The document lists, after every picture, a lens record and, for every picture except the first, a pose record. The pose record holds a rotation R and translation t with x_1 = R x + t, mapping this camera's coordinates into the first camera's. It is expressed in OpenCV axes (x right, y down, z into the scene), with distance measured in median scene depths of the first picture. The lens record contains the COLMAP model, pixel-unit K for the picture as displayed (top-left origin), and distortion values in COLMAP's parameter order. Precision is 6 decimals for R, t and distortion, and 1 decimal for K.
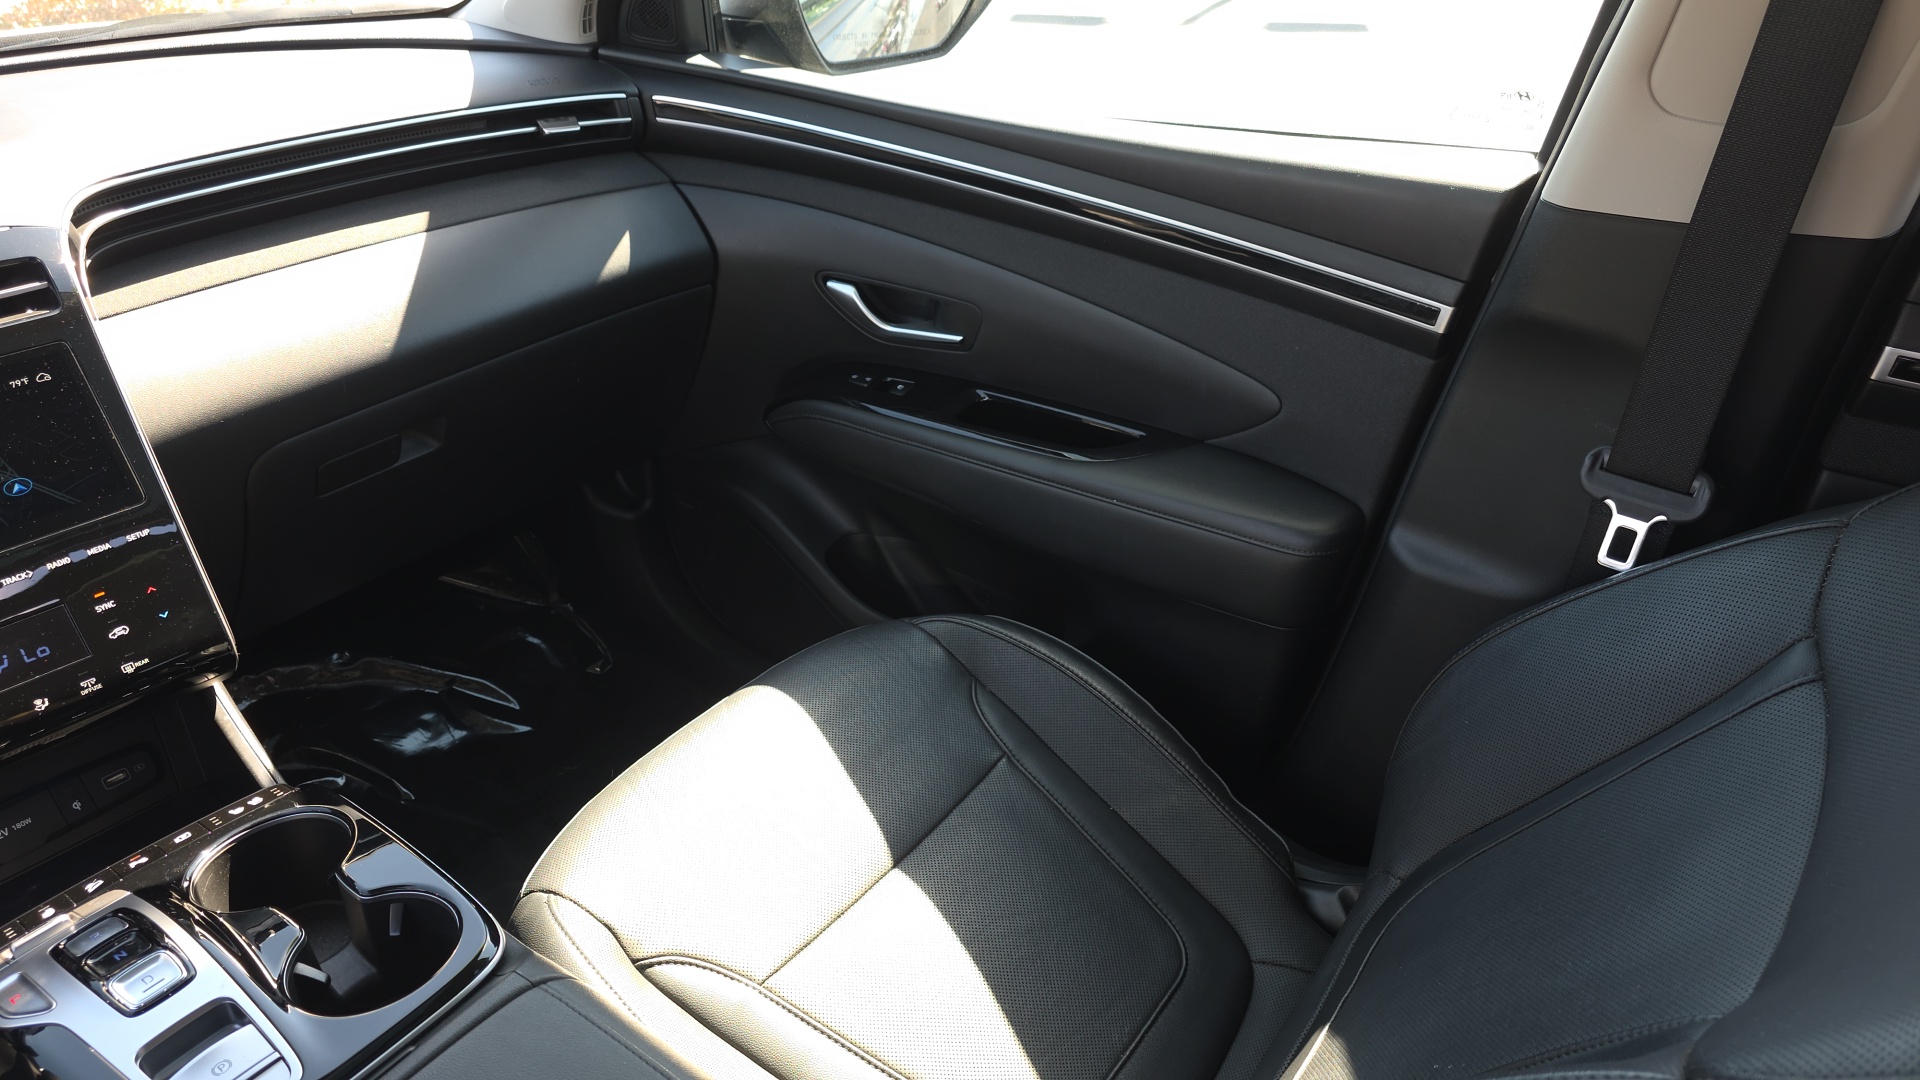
lens RADIAL K [[1295.0, 0, 941.7], [0, 1295.0, 550.2], [0, 0, 1]] dist [0.072288, -0.079892]
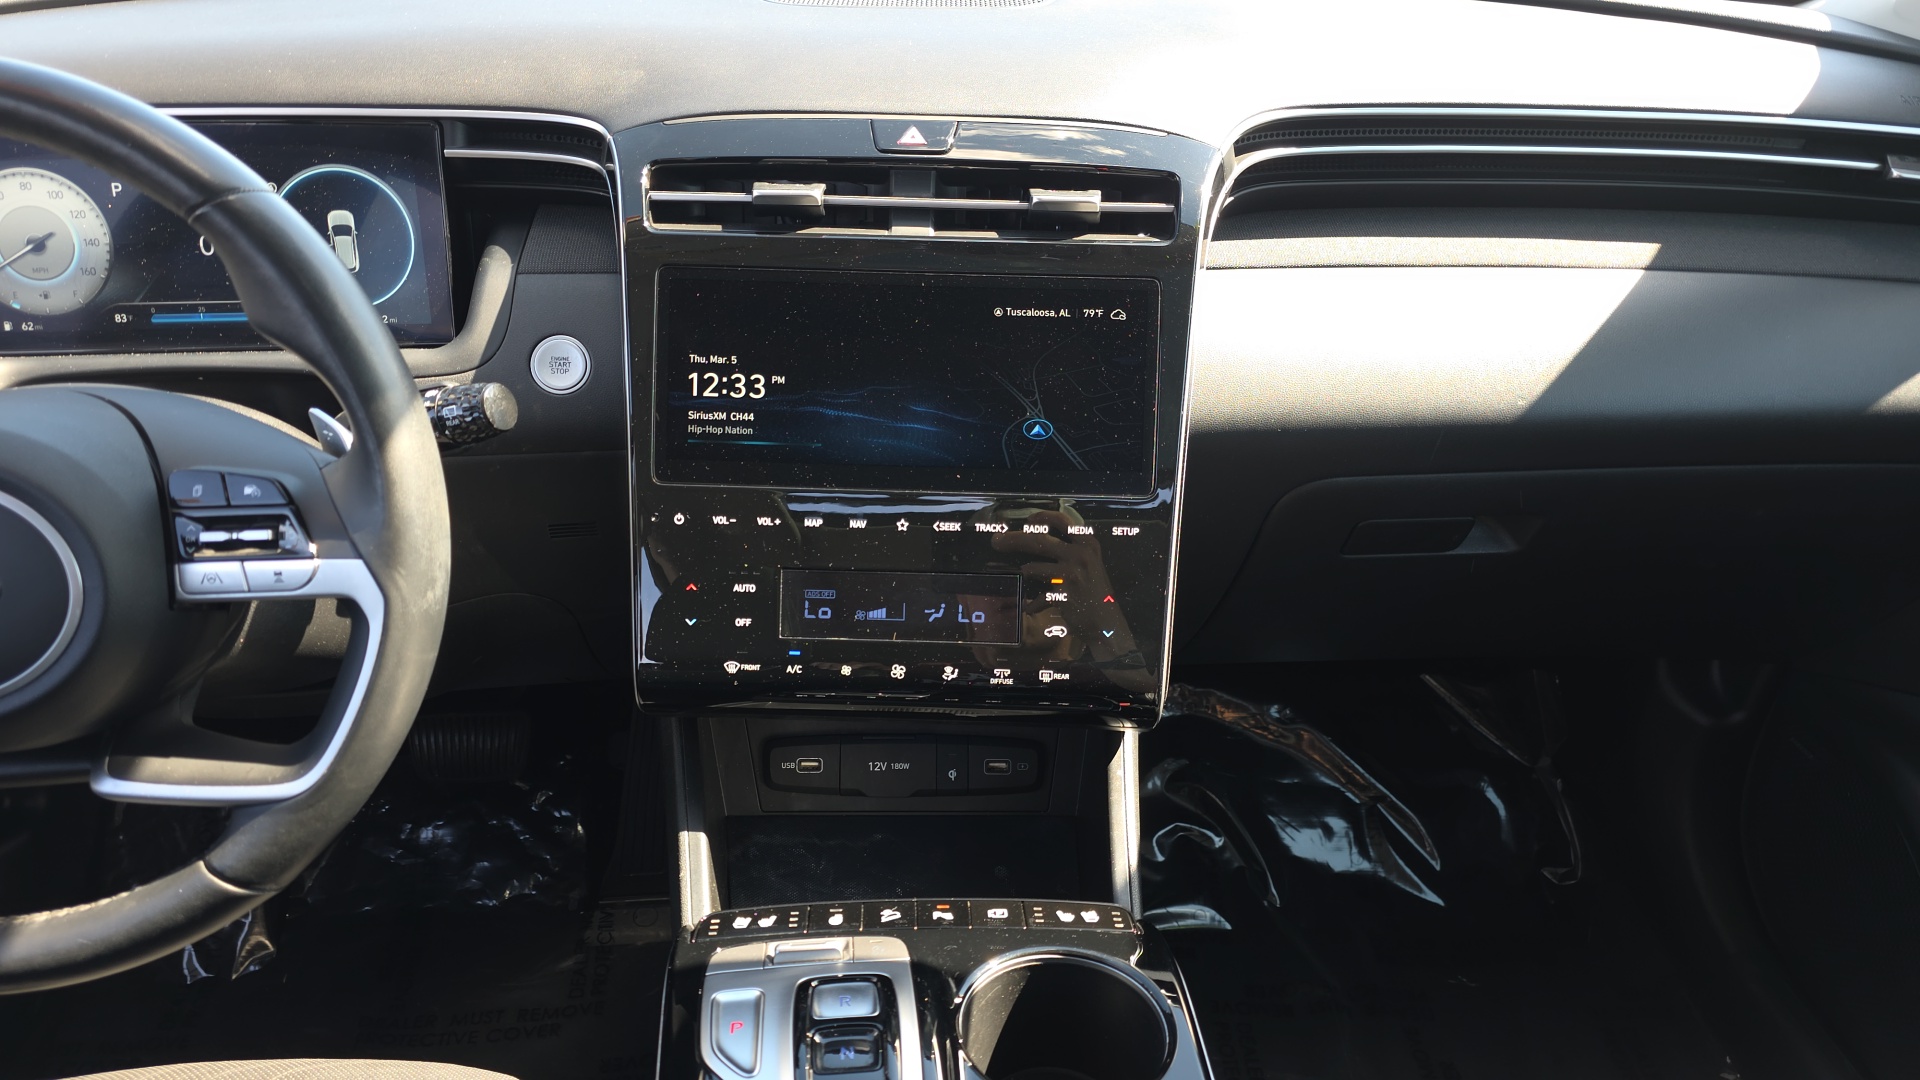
lens RADIAL K [[1295.0, 0, 941.7], [0, 1295.0, 550.2], [0, 0, 1]] dist [0.072288, -0.079892]
pose [[0.668059, 0.387594, -0.635191, -0.160574], [-0.407092, 0.904927, 0.124030, -0.047450], [0.622875, 0.175722, 0.762331, 0.294618]]
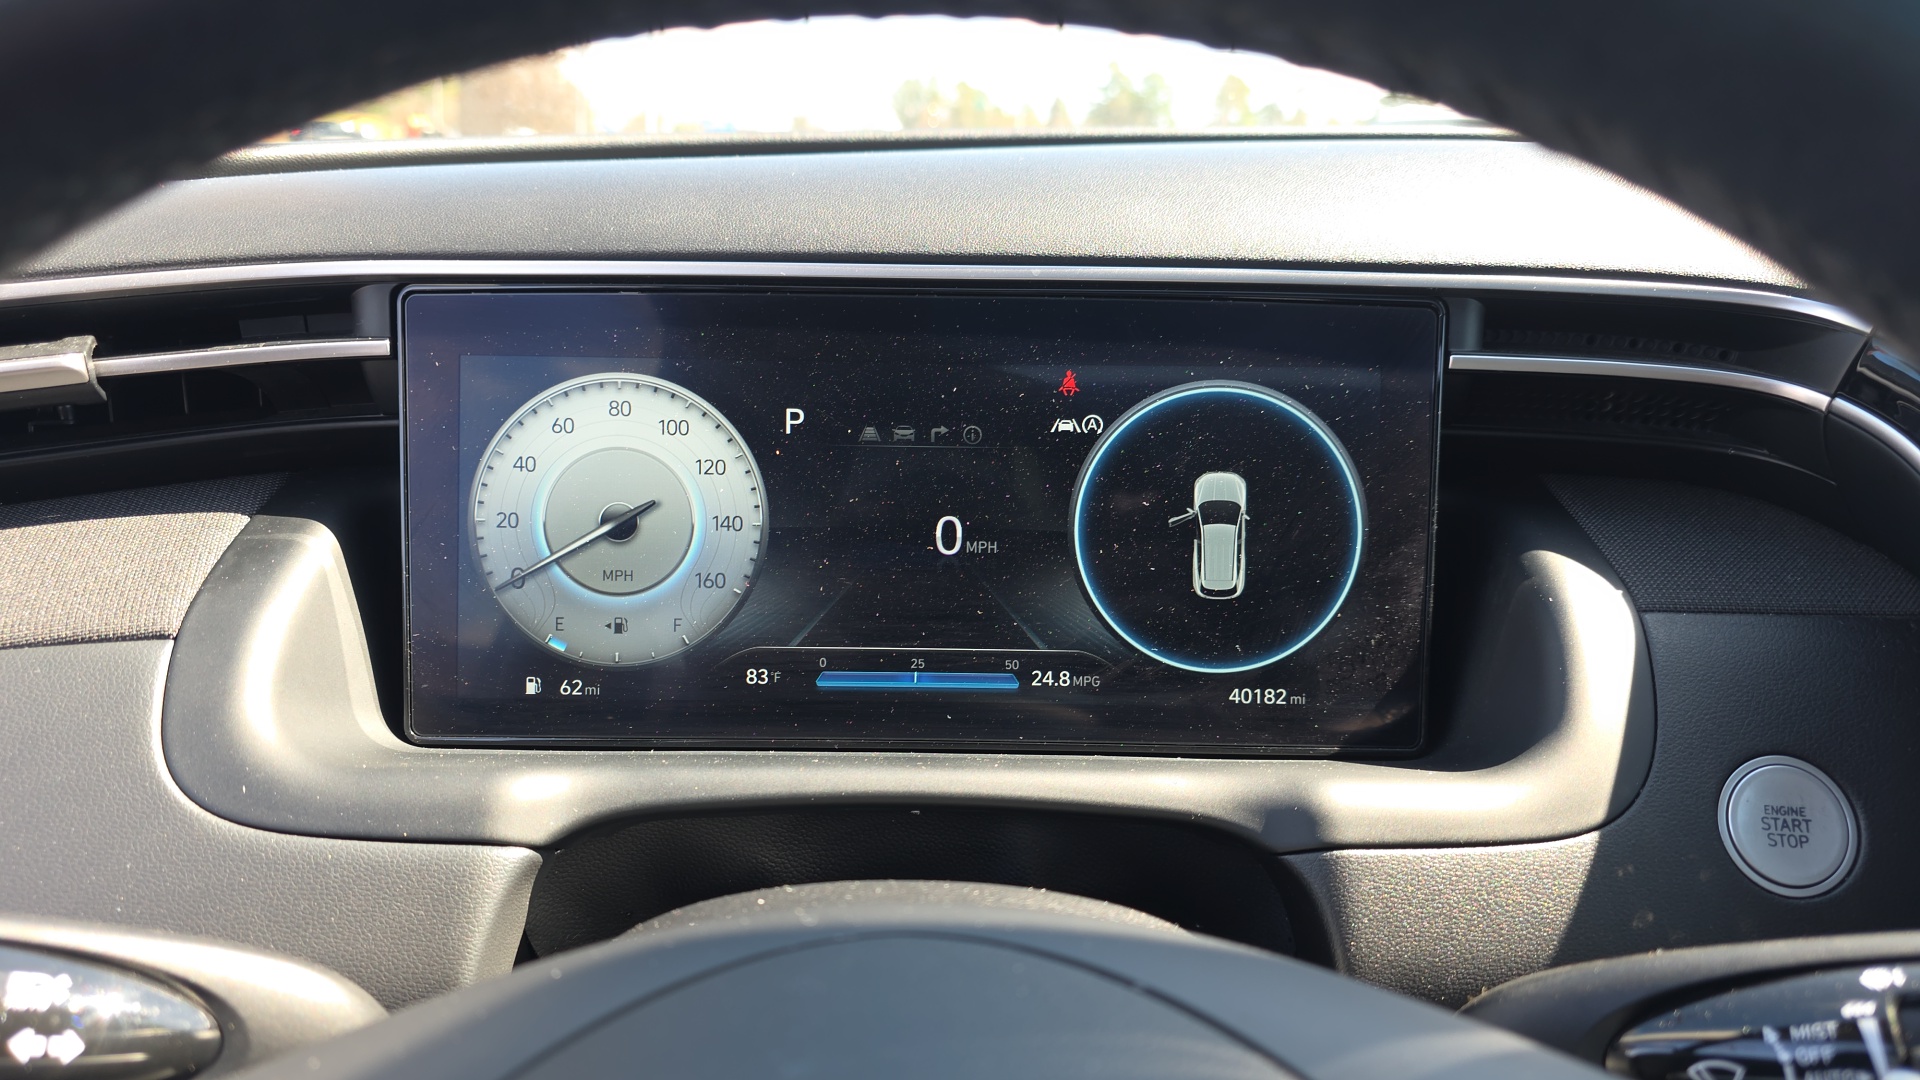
lens RADIAL K [[1314.0, 0, 931.0], [0, 1314.0, 560.6], [0, 0, 1]] dist [0.064813, -0.082513]
pose [[0.587871, 0.239642, -0.772645, -0.712481], [-0.440906, 0.895699, -0.057658, 0.090442], [0.678240, 0.374559, 0.632215, 0.344356]]
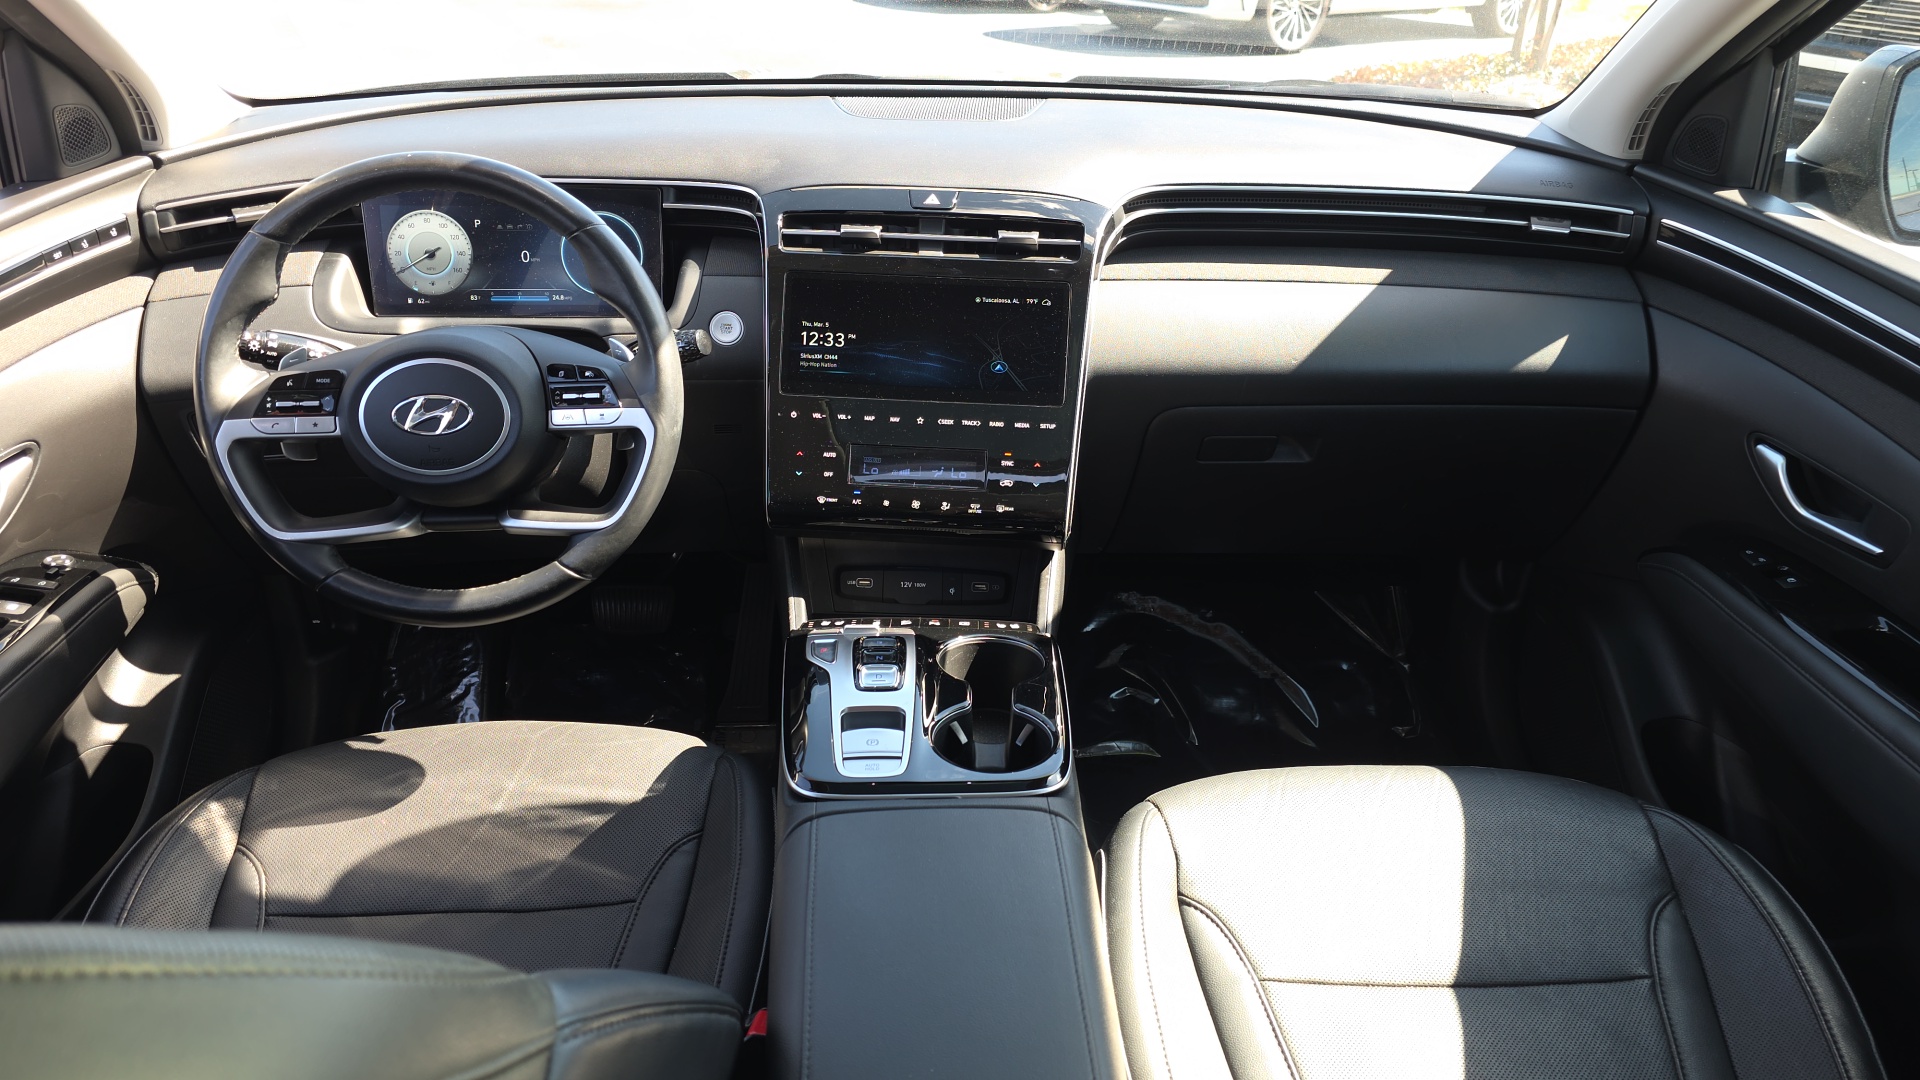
lens RADIAL K [[1298.9, 0, 952.4], [0, 1298.9, 567.2], [0, 0, 1]] dist [0.067258, -0.067504]
pose [[0.631113, 0.388349, -0.671477, 0.275472], [-0.424980, 0.897279, 0.119508, 0.000967], [0.648913, 0.209941, 0.731325, -0.038574]]
